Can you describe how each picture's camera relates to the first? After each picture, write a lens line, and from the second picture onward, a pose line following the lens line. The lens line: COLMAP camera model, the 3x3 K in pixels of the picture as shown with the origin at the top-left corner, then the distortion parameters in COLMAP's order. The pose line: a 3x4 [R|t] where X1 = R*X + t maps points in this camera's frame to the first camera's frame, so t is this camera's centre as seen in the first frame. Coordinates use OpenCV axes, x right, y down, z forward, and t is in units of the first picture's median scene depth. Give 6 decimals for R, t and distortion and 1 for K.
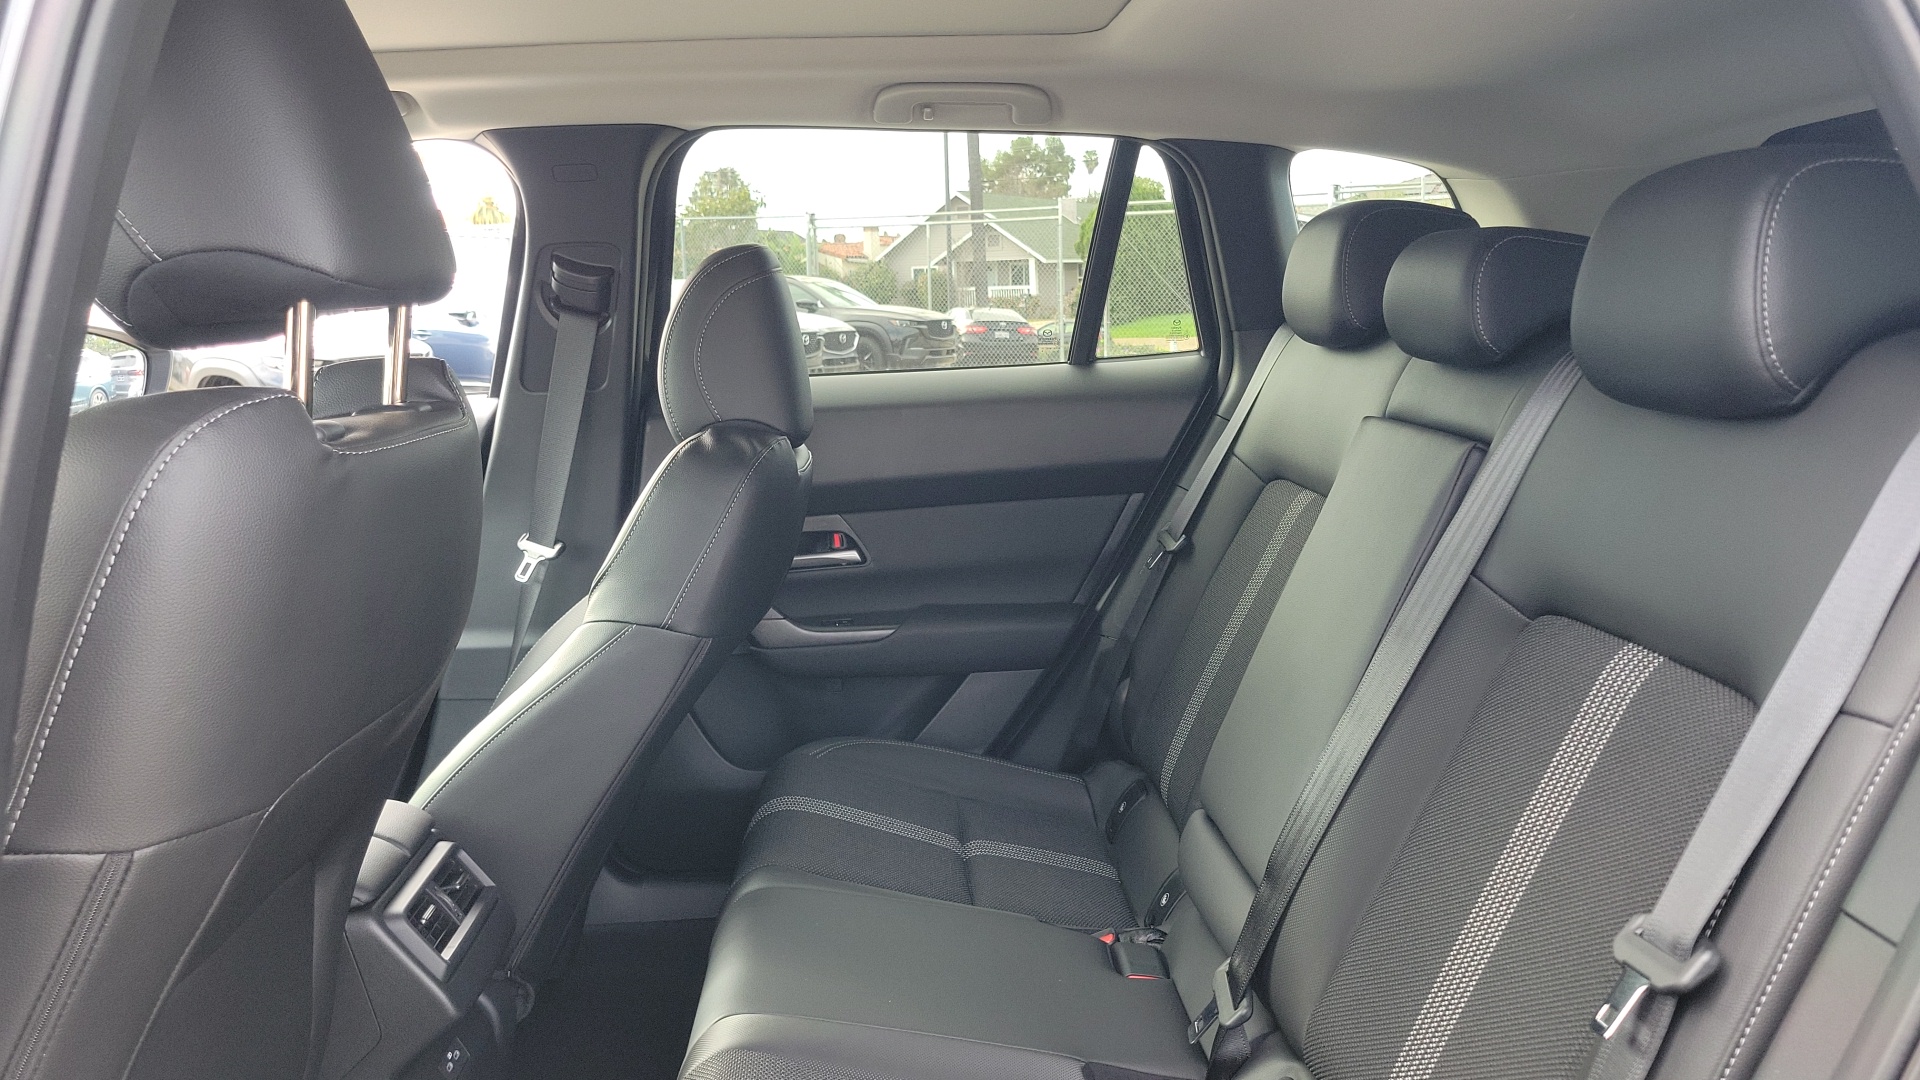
lens RADIAL K [[1425.9, 0, 962.0], [0, 1425.9, 577.7], [0, 0, 1]] dist [0.027443, -0.000500]
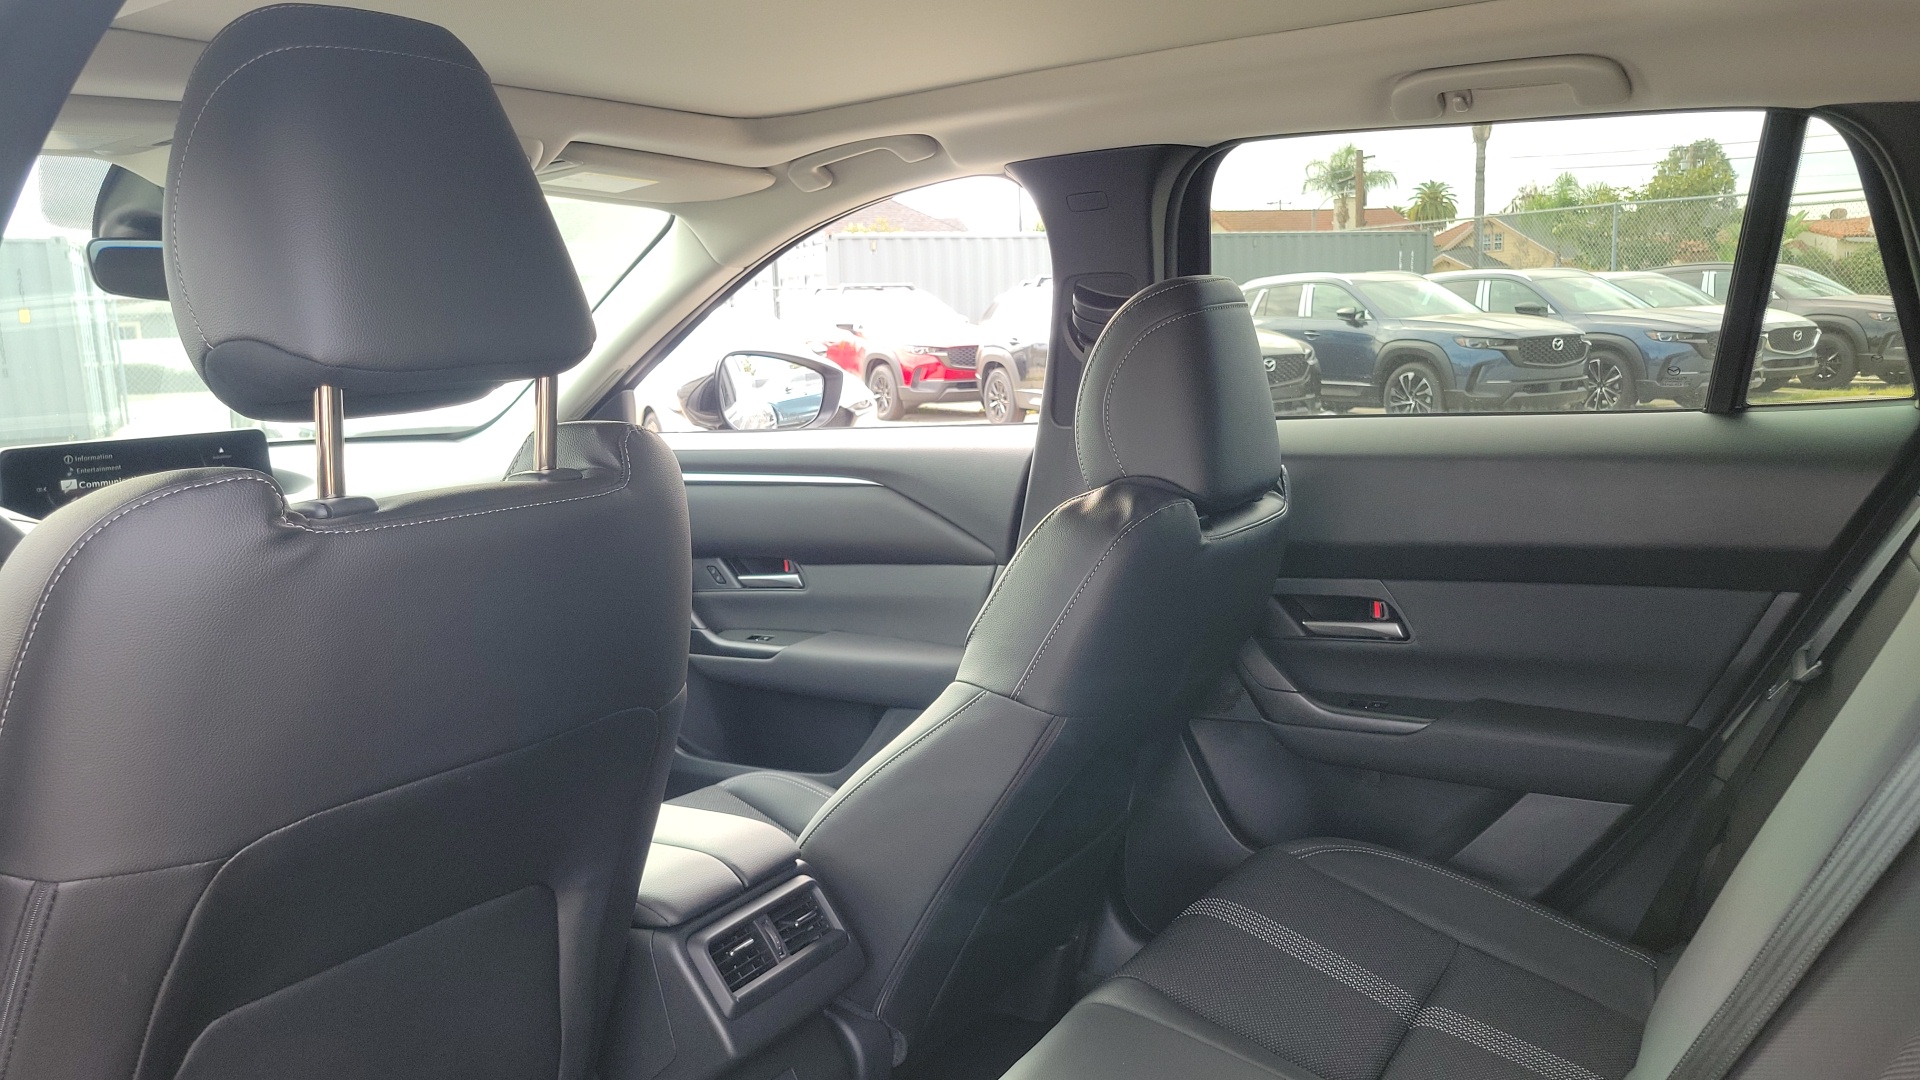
lens RADIAL K [[1425.9, 0, 962.0], [0, 1425.9, 577.7], [0, 0, 1]] dist [0.027443, -0.000500]
pose [[0.810240, 0.100982, -0.577333, 0.203080], [-0.098616, 0.994490, 0.035548, -0.051077], [0.577742, 0.028132, 0.815734, 0.157554]]
